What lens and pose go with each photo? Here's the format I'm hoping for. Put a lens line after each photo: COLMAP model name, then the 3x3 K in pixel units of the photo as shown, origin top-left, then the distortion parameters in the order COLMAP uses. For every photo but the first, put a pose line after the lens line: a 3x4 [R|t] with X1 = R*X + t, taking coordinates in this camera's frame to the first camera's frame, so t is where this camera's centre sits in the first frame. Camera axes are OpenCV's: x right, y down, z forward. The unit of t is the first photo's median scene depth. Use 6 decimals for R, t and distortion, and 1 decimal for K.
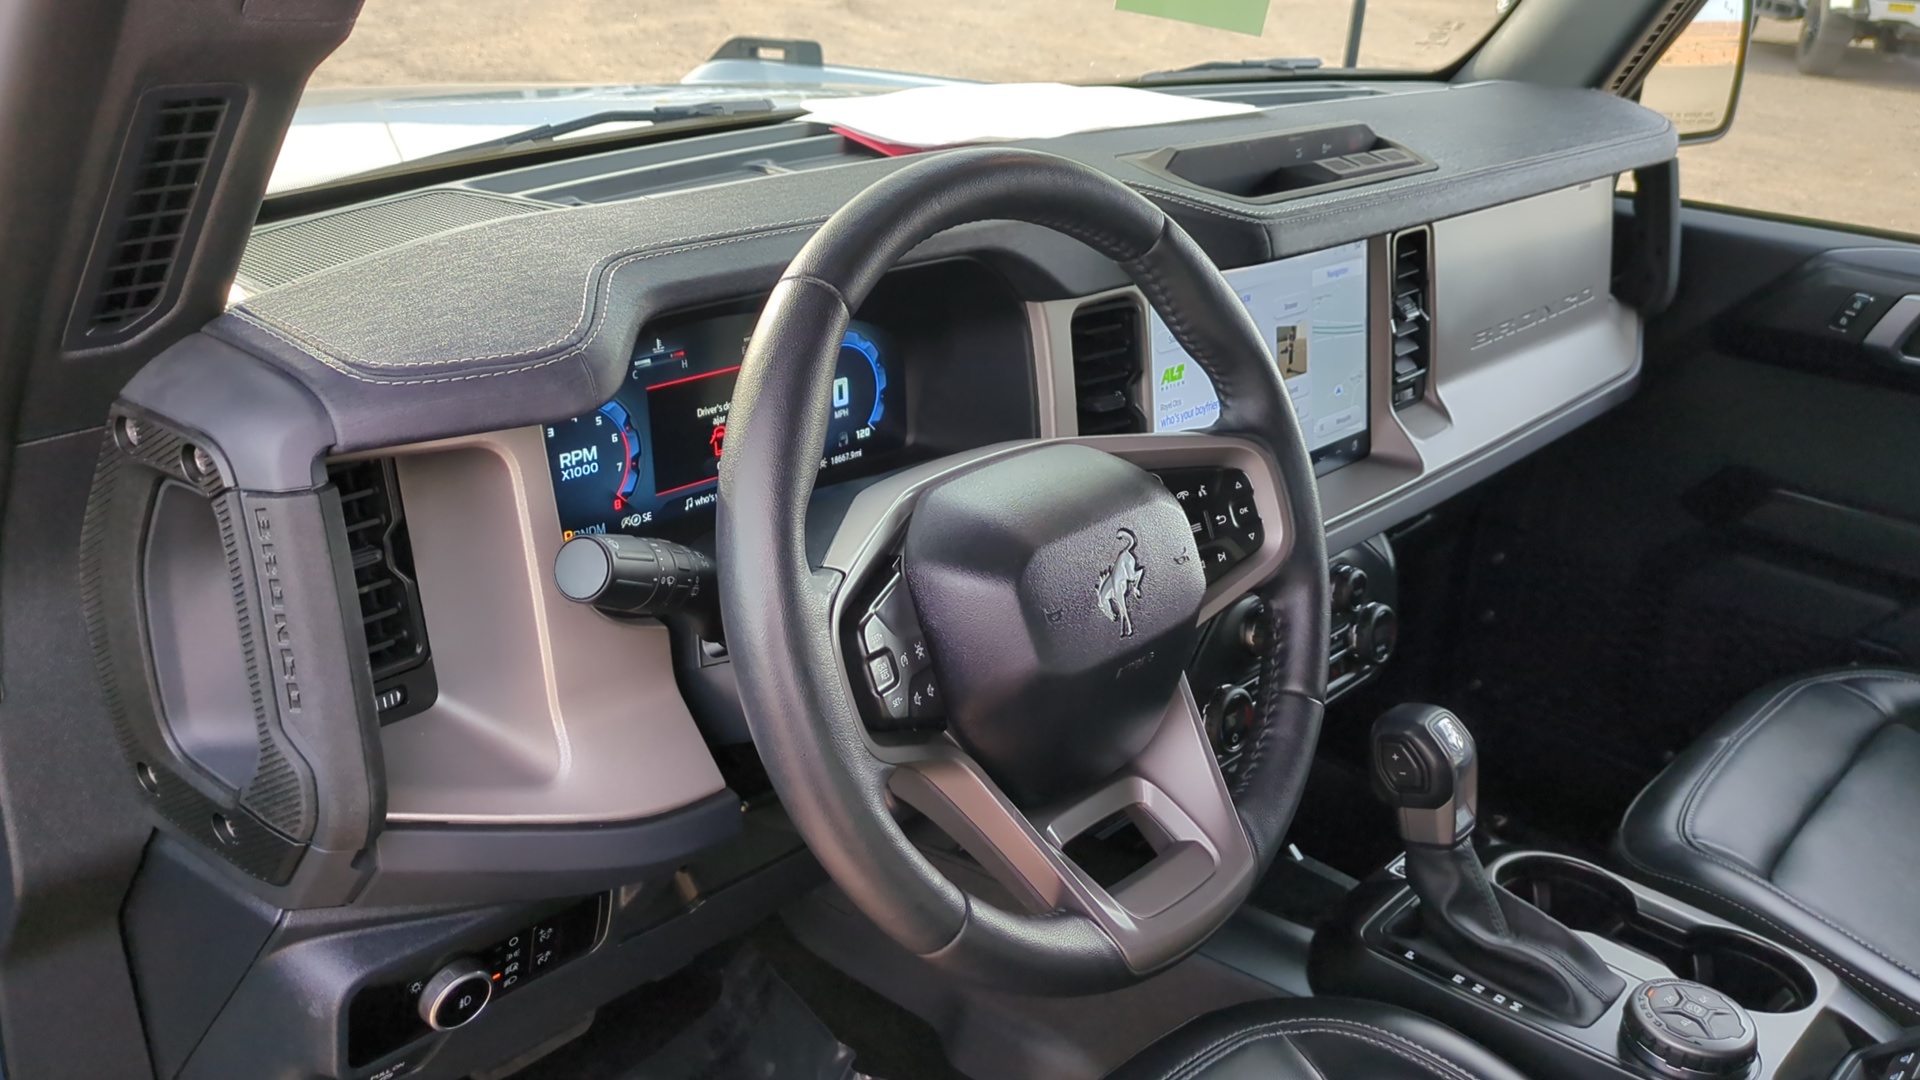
lens RADIAL K [[1645.7, 0, 979.8], [0, 1645.7, 538.9], [0, 0, 1]] dist [0.068071, -0.075356]
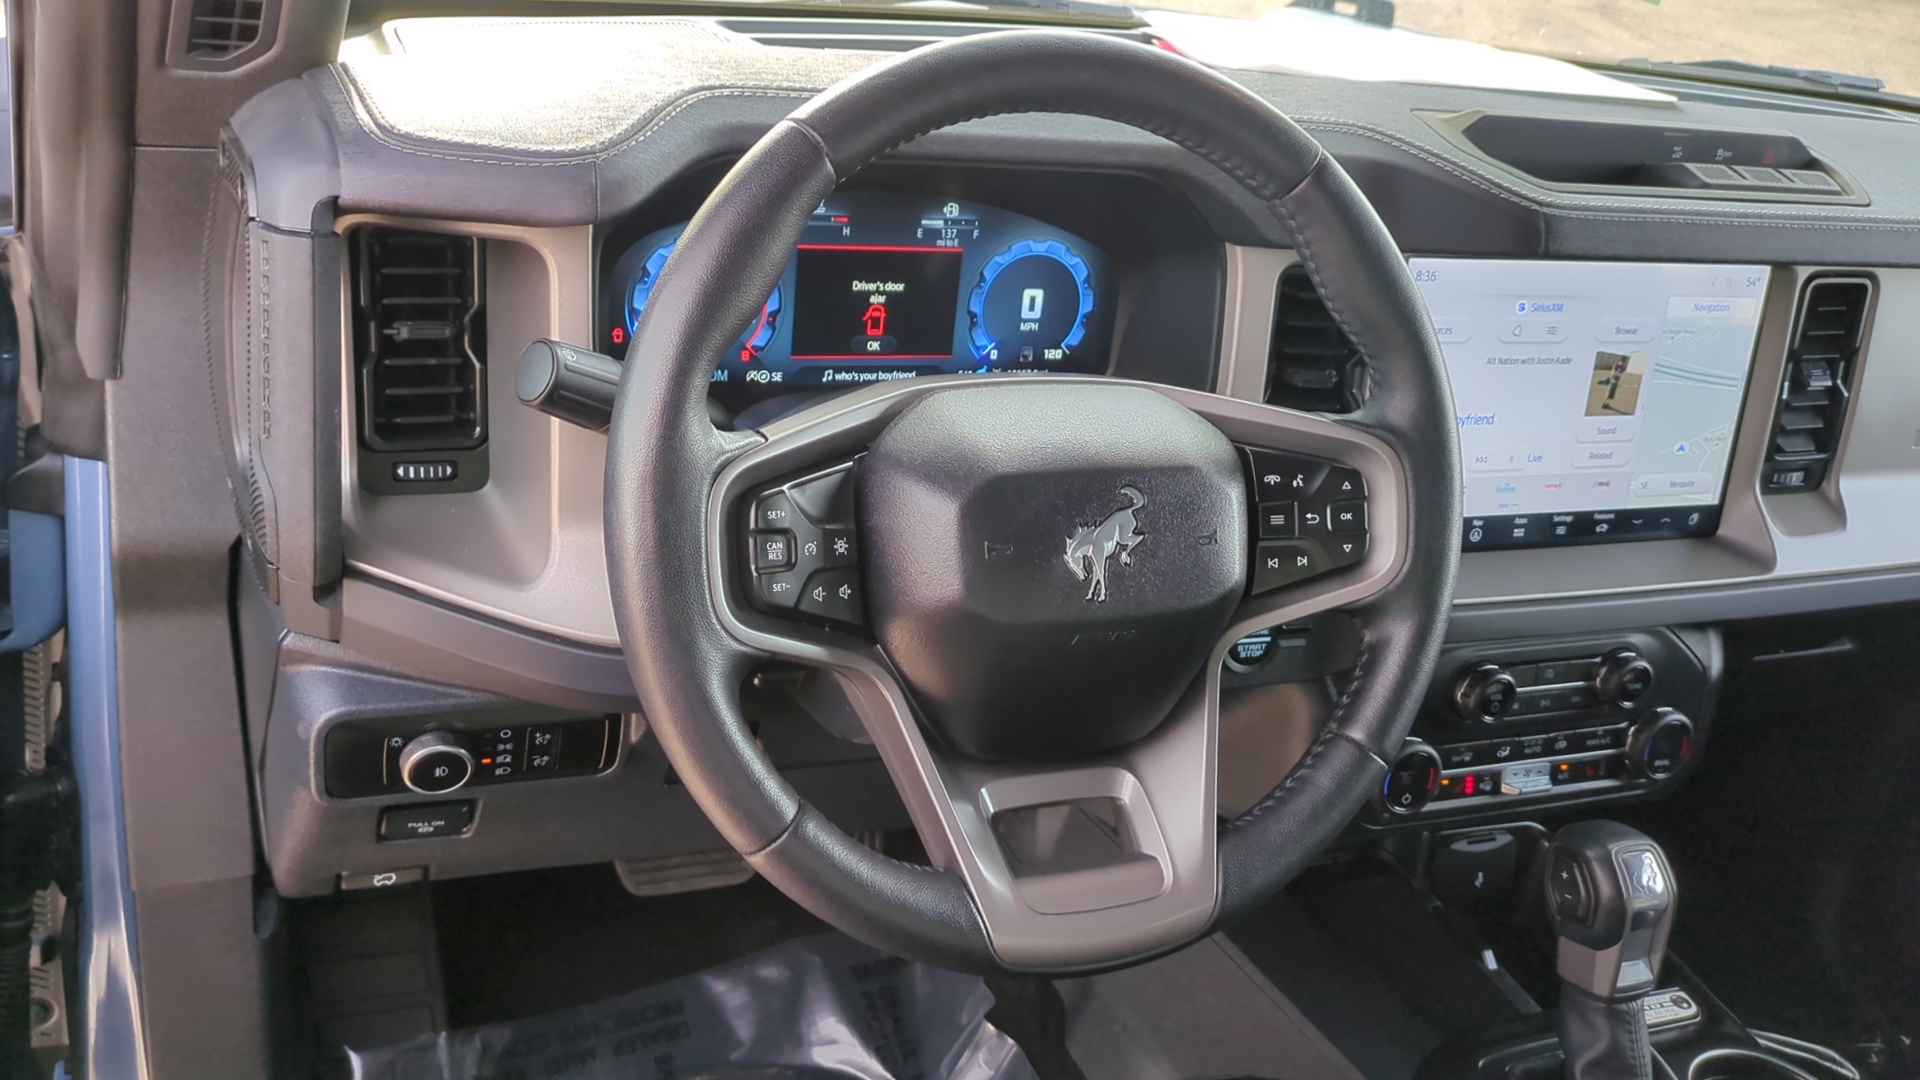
lens RADIAL K [[1645.7, 0, 961.0], [0, 1645.7, 536.8], [0, 0, 1]] dist [0.068071, -0.075356]
pose [[0.898437, 0.256809, -0.356174, 0.250987], [-0.251919, 0.965829, 0.060923, -0.007719], [0.359649, 0.034991, 0.932431, 0.112254]]
